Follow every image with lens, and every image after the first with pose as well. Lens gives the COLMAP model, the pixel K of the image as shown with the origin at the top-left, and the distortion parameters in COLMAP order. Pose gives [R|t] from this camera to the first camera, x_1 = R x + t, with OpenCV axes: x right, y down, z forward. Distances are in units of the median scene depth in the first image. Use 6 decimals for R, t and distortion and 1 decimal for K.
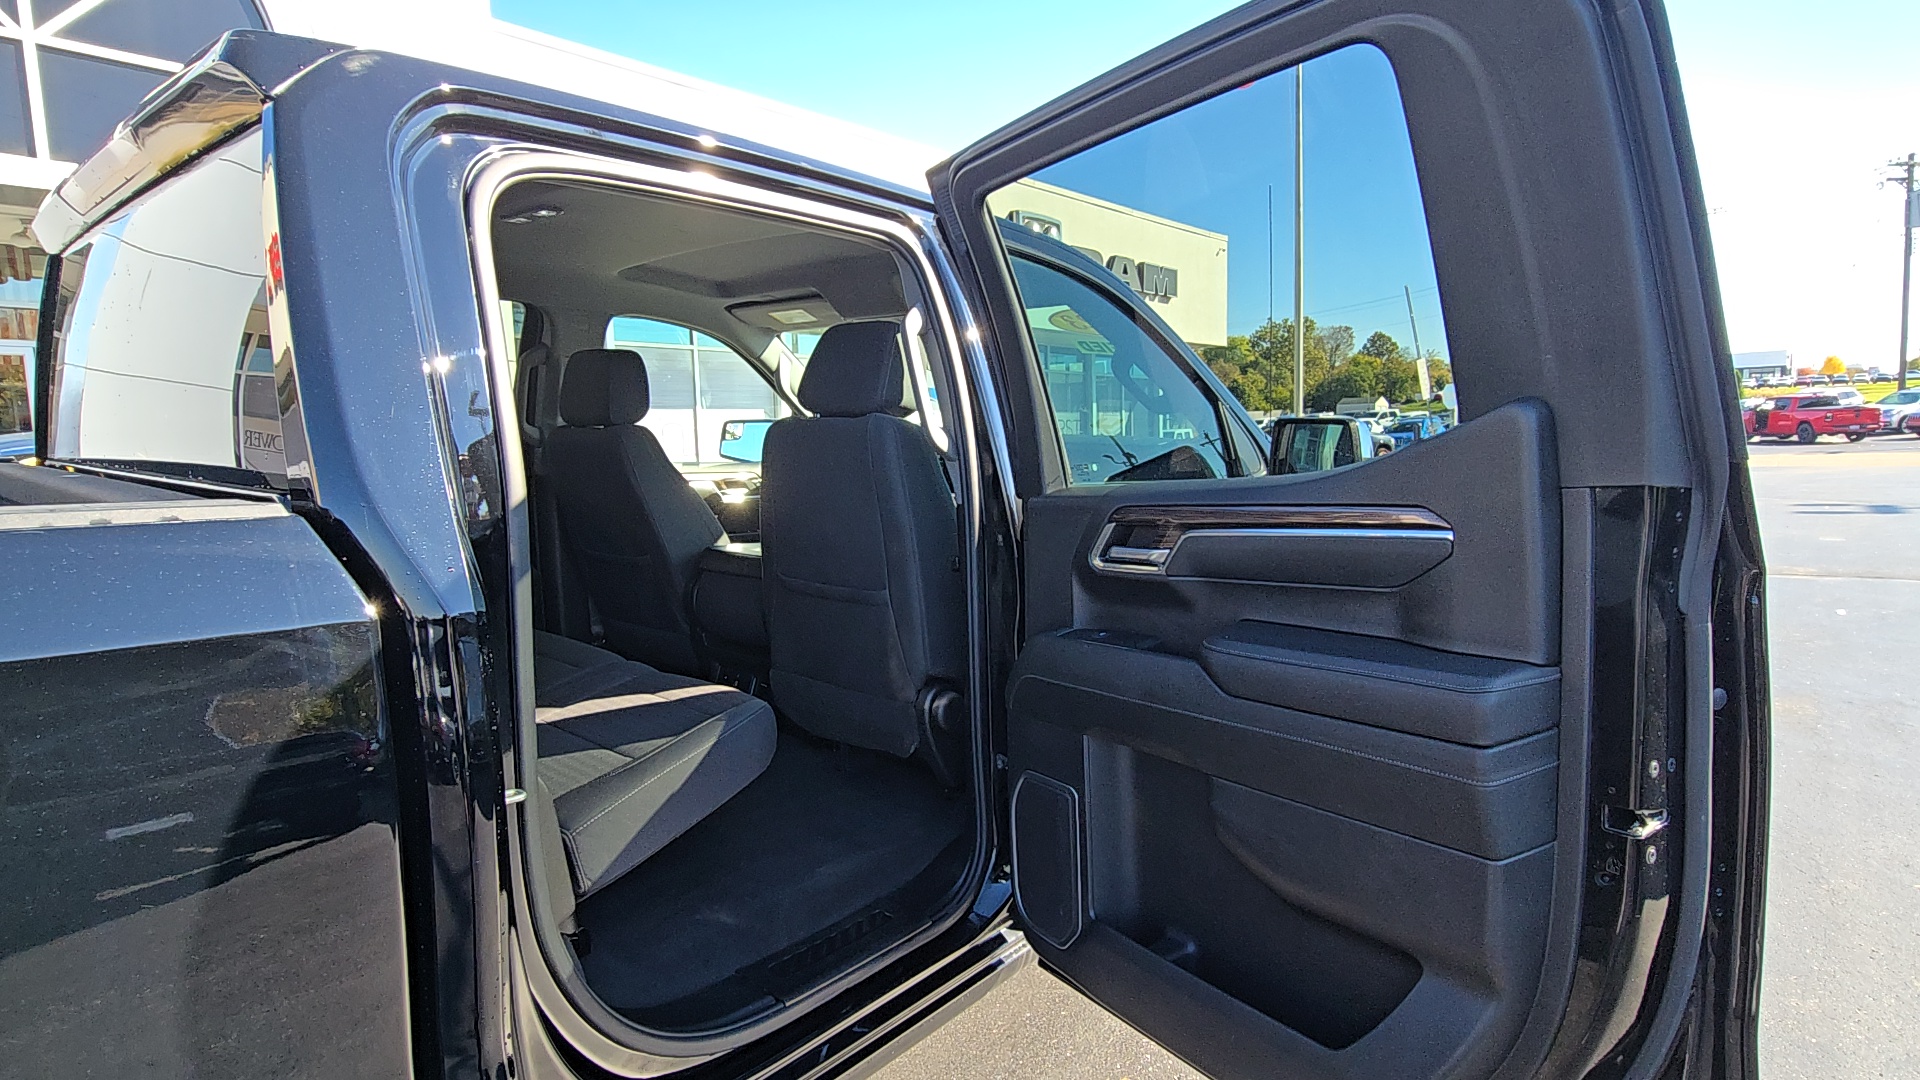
lens RADIAL K [[968.1, 0, 953.5], [0, 968.1, 543.5], [0, 0, 1]] dist [0.002254, -0.001381]
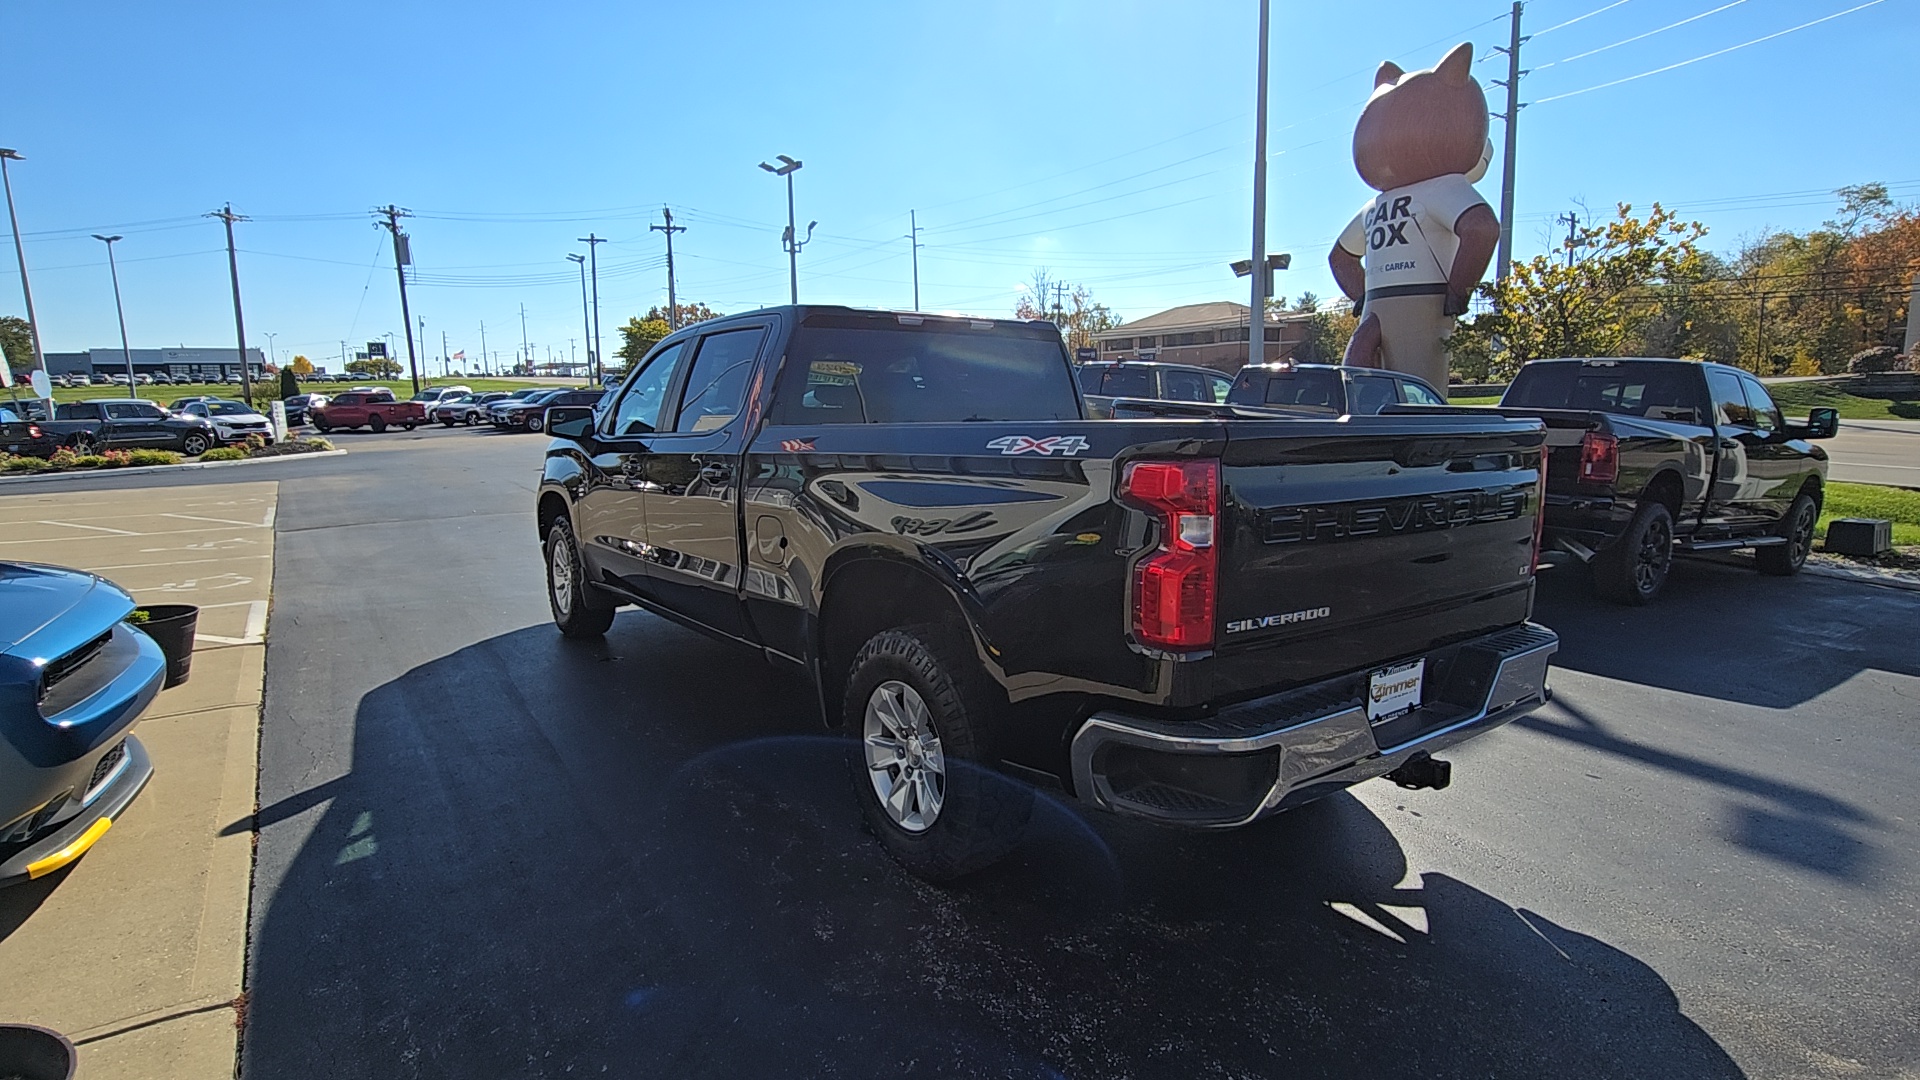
lens RADIAL K [[968.1, 0, 952.7], [0, 968.1, 536.8], [0, 0, 1]] dist [0.002254, -0.001381]
pose [[0.230485, -0.121170, 0.965502, -0.134693], [0.120955, 0.988089, 0.095130, -0.000778], [-0.965529, 0.094856, 0.242396, 0.012135]]
